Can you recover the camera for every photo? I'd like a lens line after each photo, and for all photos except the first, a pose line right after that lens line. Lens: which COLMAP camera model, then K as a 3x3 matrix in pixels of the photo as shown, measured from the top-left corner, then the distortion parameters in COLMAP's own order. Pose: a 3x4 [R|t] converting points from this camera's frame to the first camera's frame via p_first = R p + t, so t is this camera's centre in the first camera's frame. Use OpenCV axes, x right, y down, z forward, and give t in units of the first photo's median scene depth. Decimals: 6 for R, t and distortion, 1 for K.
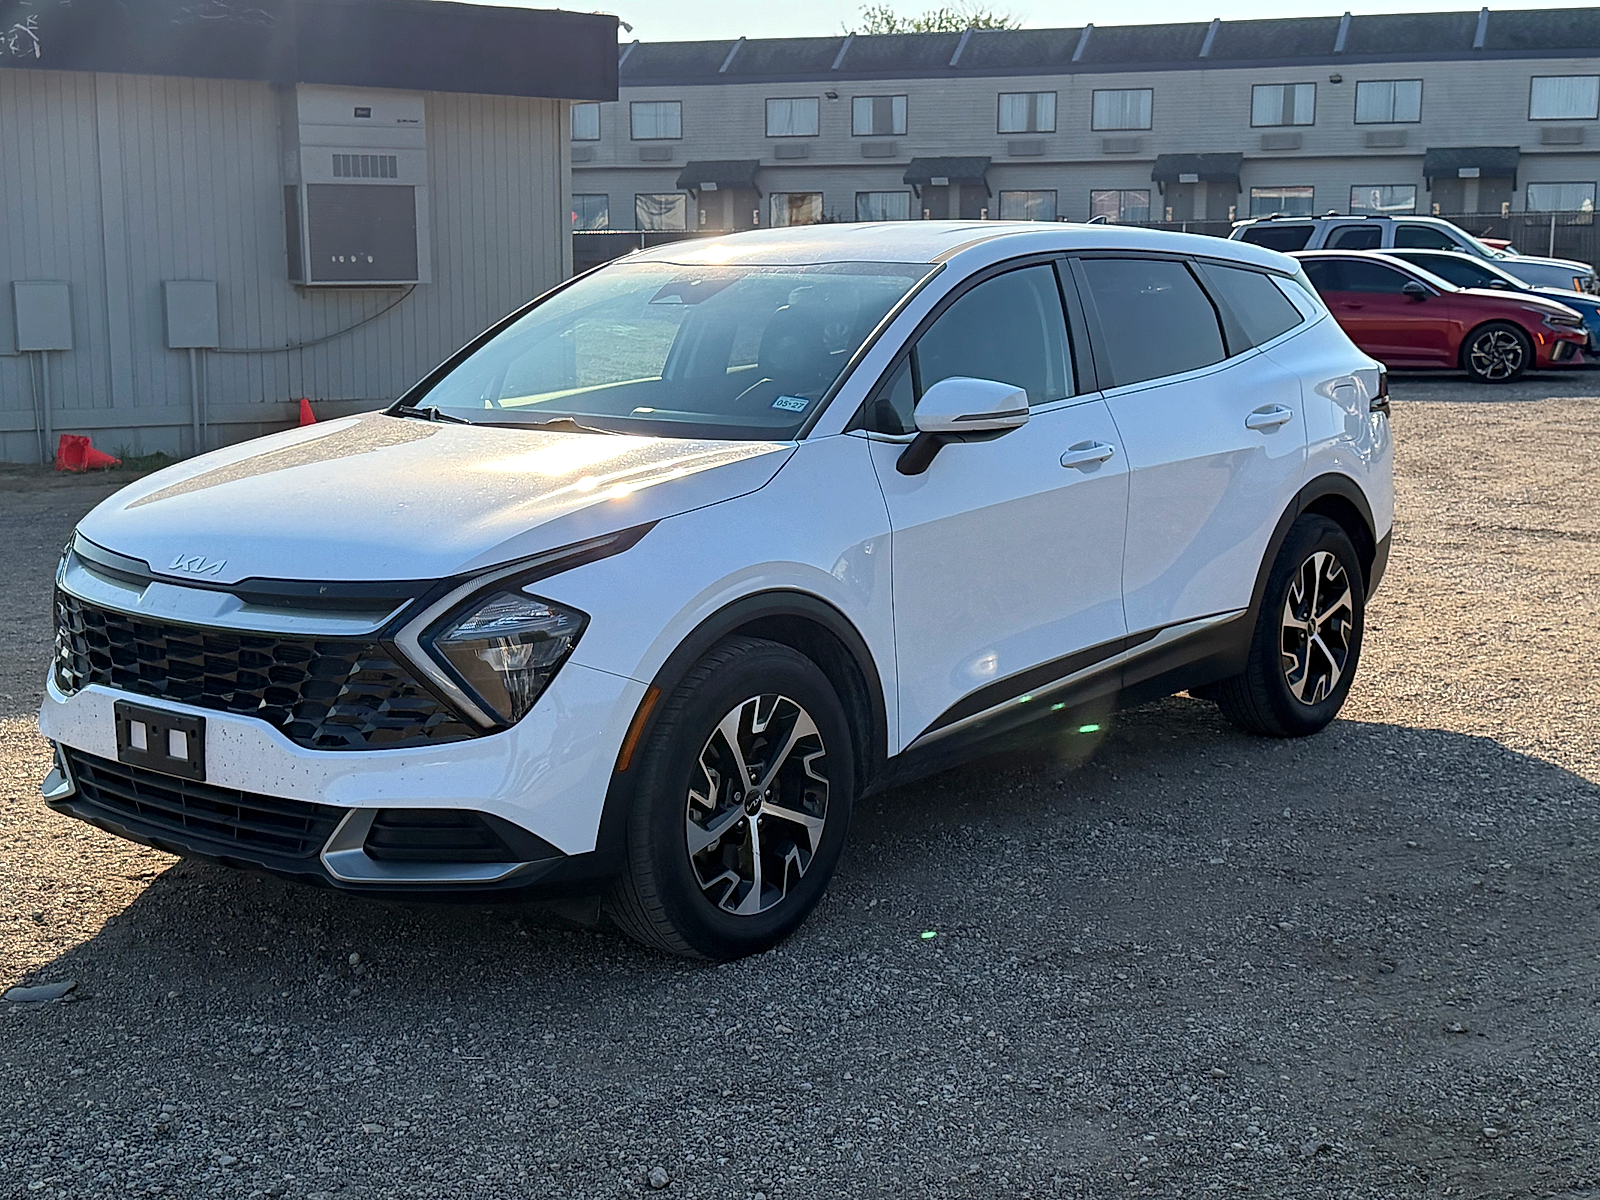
lens RADIAL K [[2207.2, 0, 797.9], [0, 2207.2, 597.7], [0, 0, 1]] dist [0.089608, 0.000000]
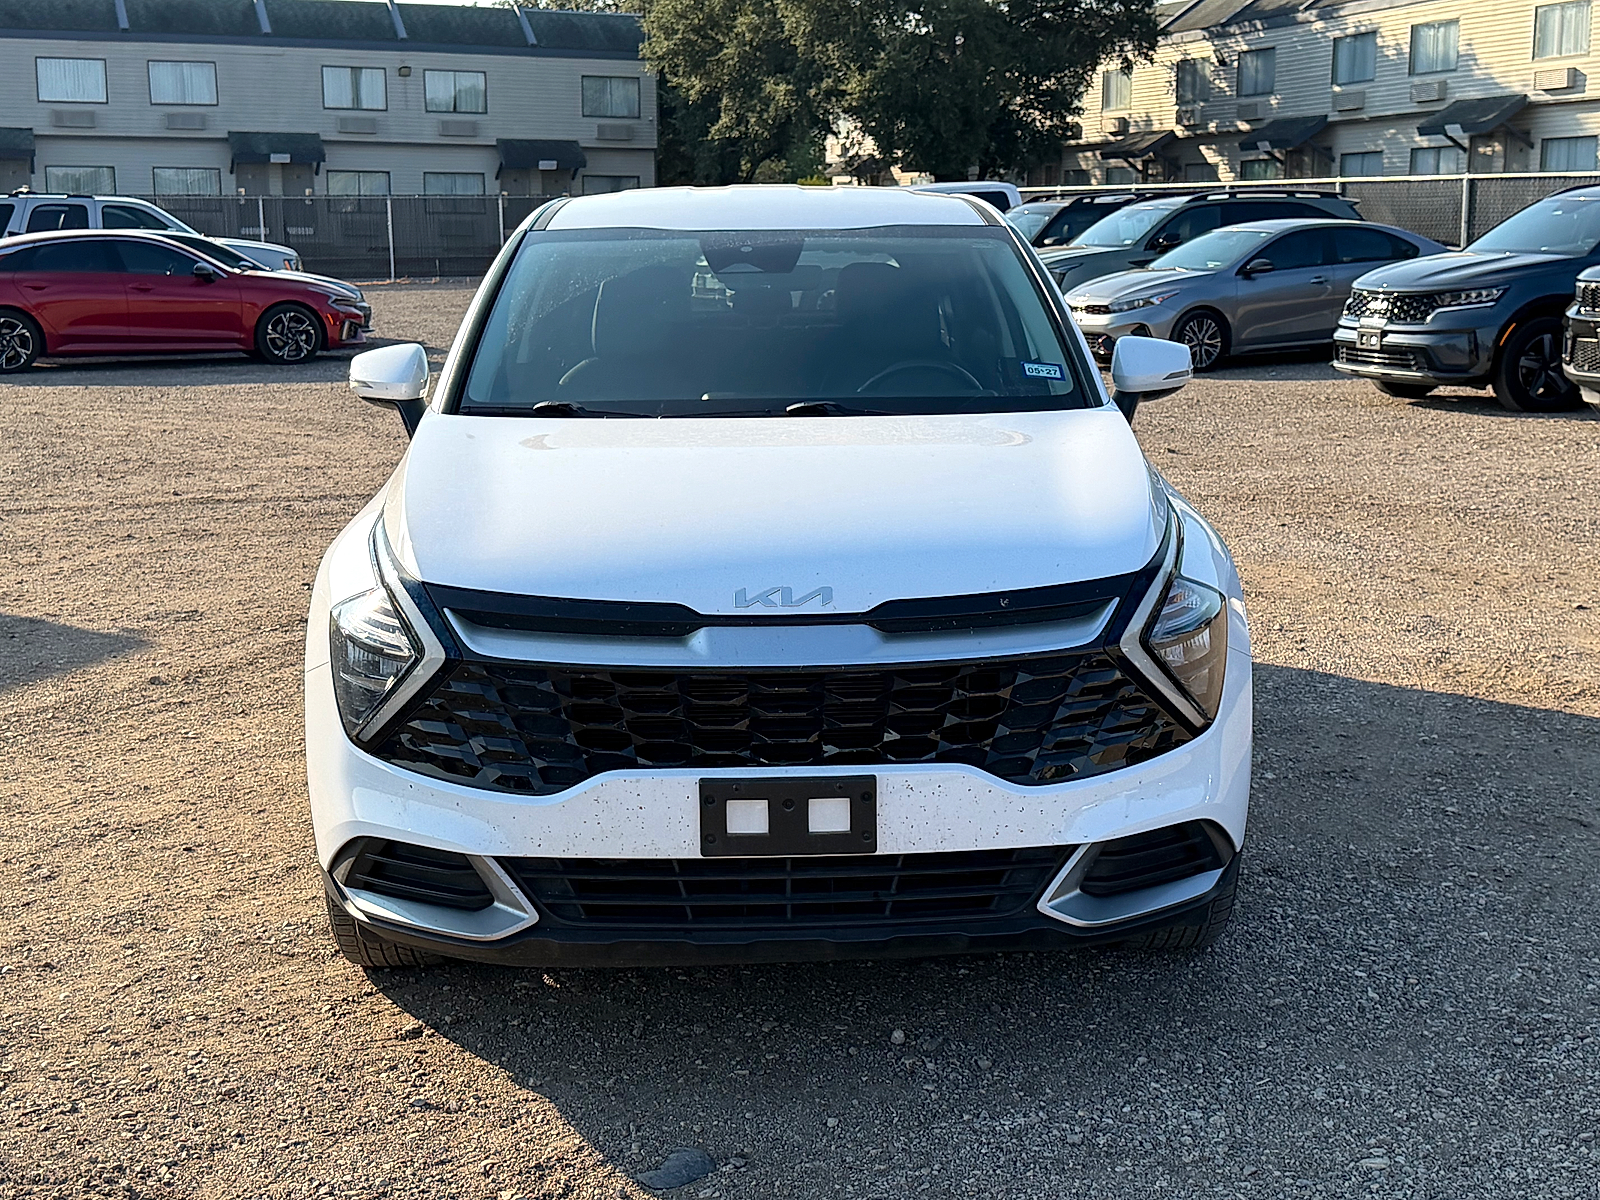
lens RADIAL K [[2207.2, 0, 801.0], [0, 2207.2, 597.2], [0, 0, 1]] dist [0.089608, 0.000000]
pose [[0.740024, -0.111283, 0.663310, -0.206318], [0.107911, 0.993086, 0.046217, -0.013143], [-0.663867, 0.037377, 0.746916, 0.101129]]
